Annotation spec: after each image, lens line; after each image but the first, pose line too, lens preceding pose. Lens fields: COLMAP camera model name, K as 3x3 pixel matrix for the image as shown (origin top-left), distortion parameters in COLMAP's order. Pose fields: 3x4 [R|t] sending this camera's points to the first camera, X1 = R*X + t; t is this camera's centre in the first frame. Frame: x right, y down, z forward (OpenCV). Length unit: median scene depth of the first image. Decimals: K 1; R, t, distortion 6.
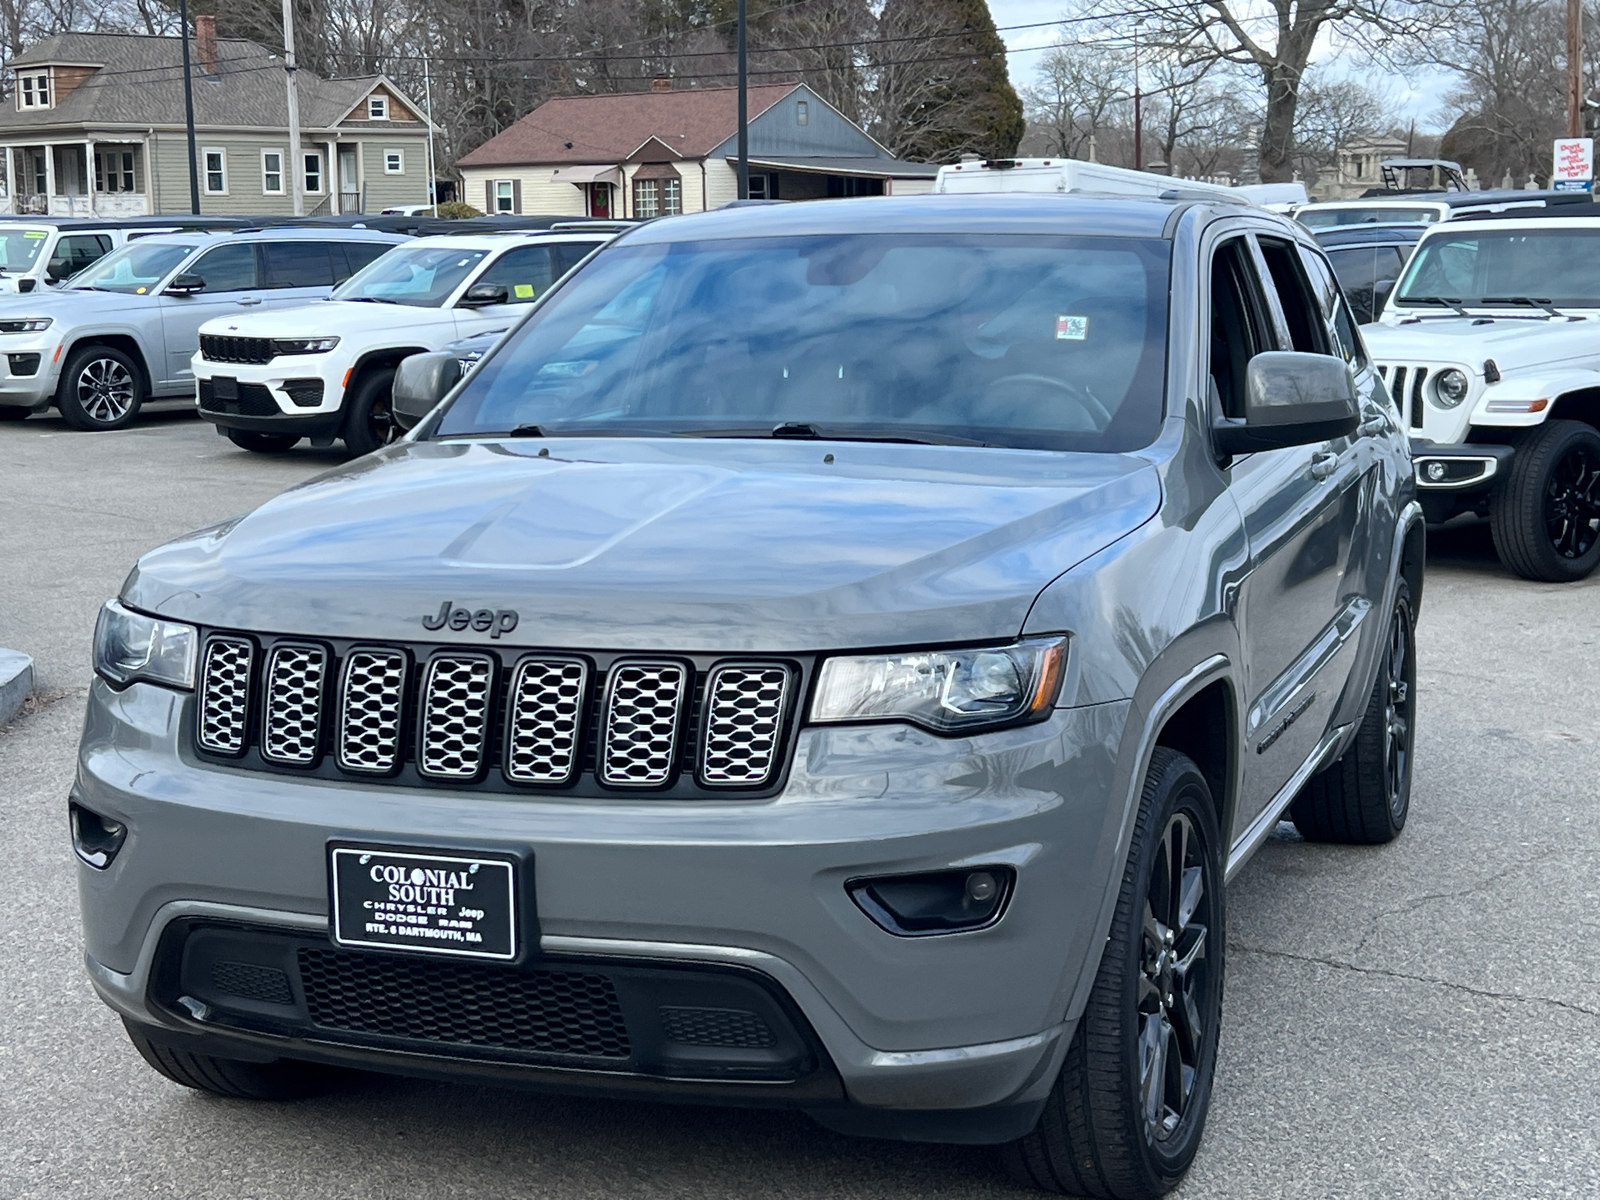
lens RADIAL K [[2423.0, 0, 796.8], [0, 2423.0, 657.2], [0, 0, 1]] dist [0.264536, -1.181606]
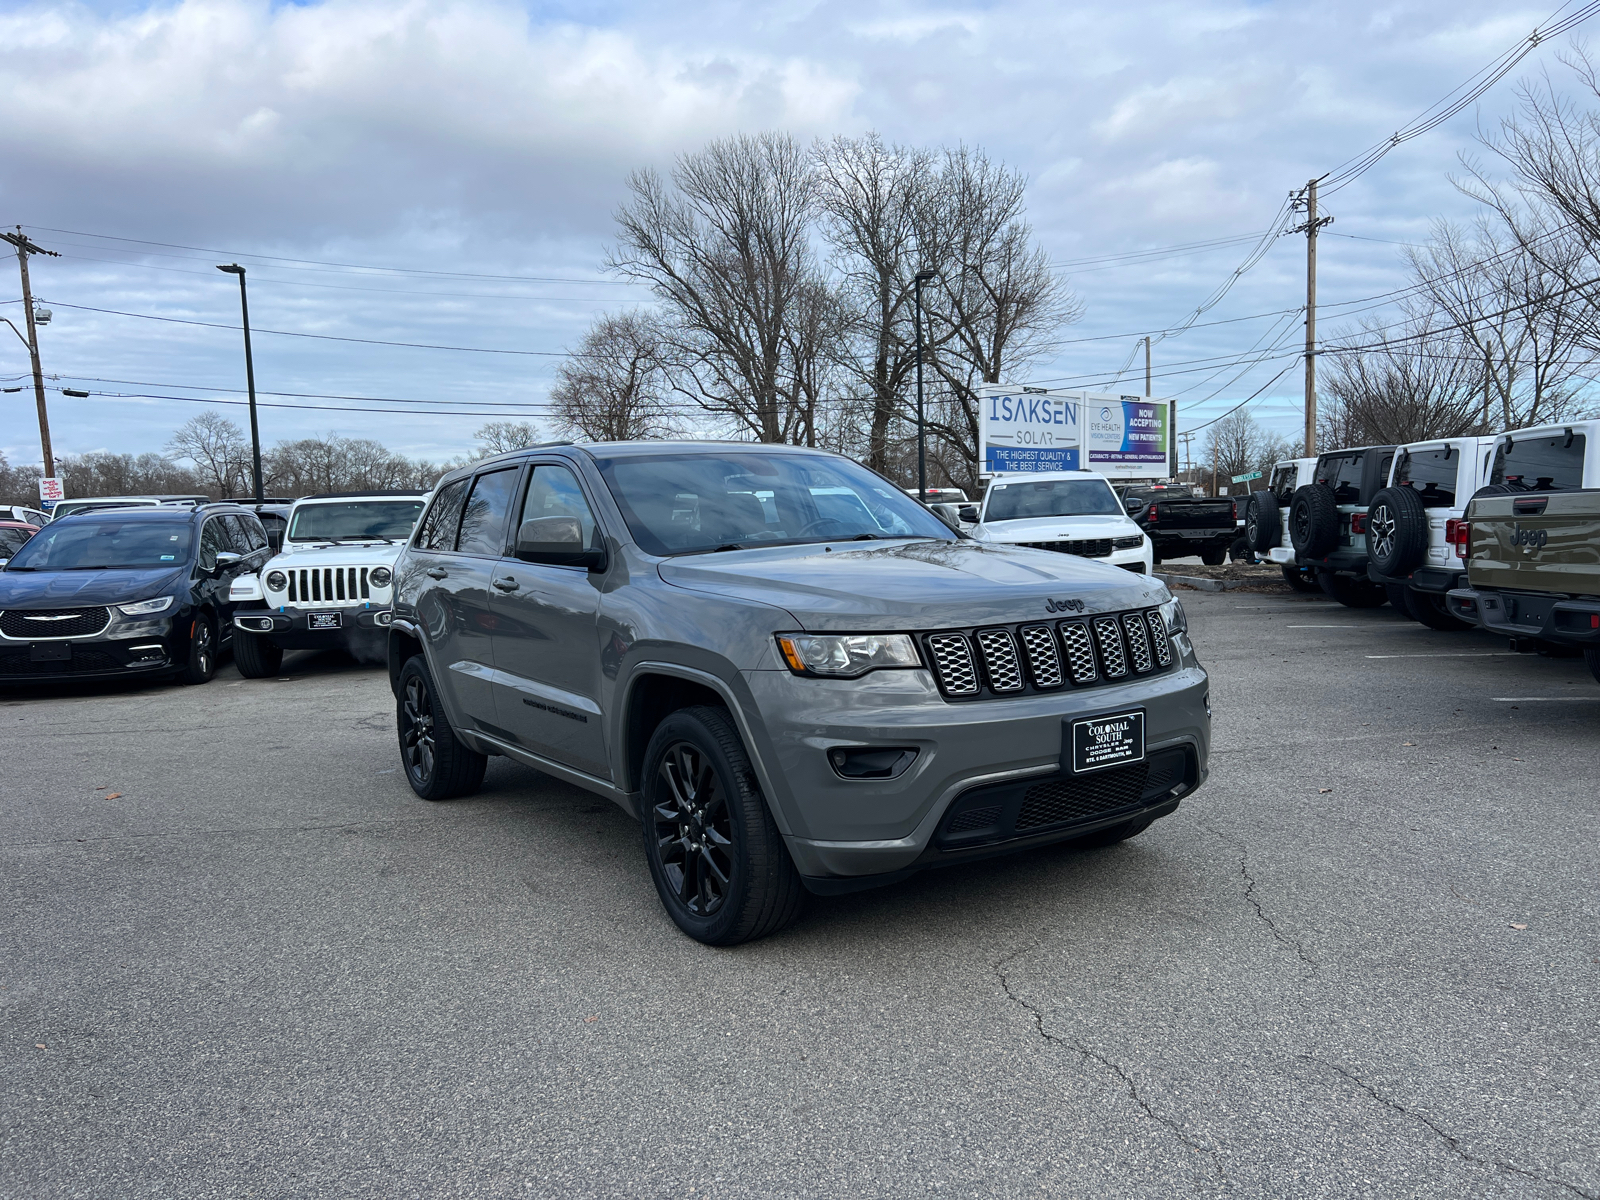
lens RADIAL K [[1174.3, 0, 800.0], [0, 1174.3, 600.0], [0, 0, 1]] dist [0.061608, -0.081772]
pose [[0.597842, -0.065537, 0.798930, -1.057552], [0.155414, 0.987218, -0.035314, -0.019905], [-0.786404, 0.145277, 0.600386, 0.586032]]
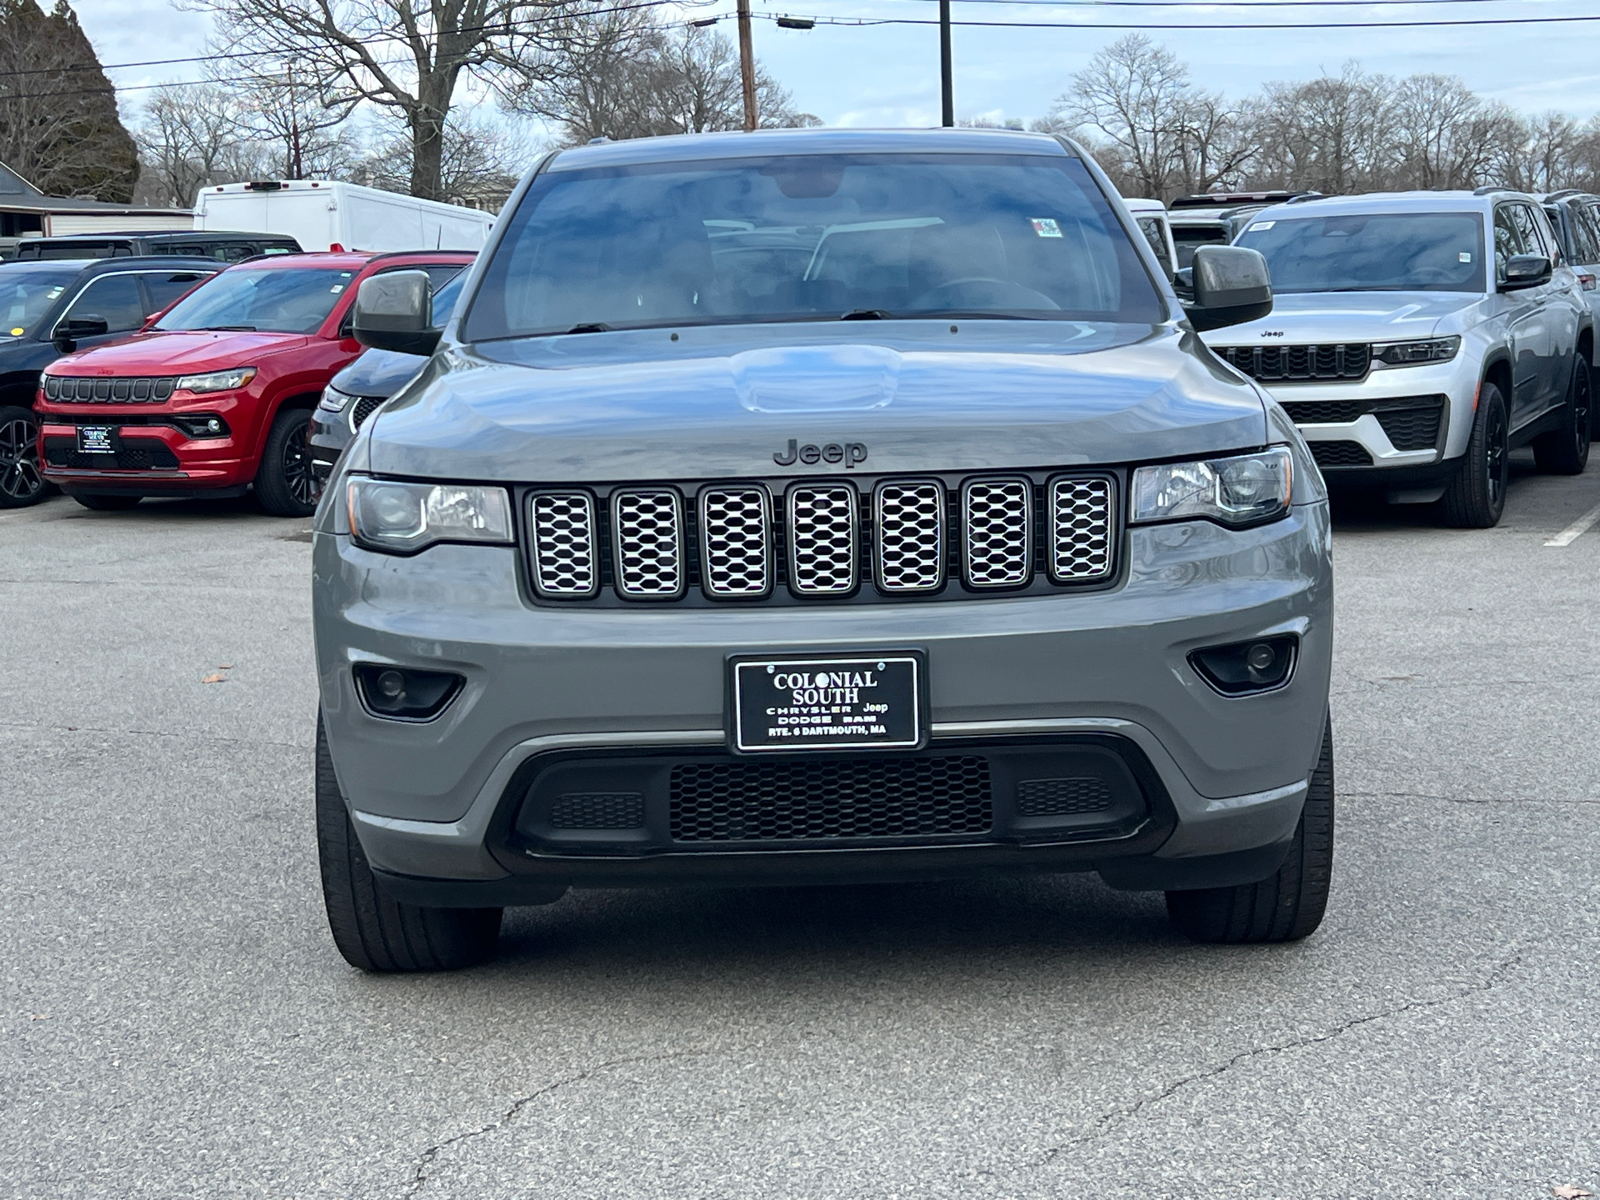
lens RADIAL K [[2431.3, 0, 818.7], [0, 2431.3, 600.3], [0, 0, 1]] dist [0.196305, -0.727511]
pose [[0.935889, -0.061709, 0.346848, -0.526834], [0.075553, 0.996789, -0.026522, 0.081154], [-0.344098, 0.051027, 0.937546, -0.037859]]
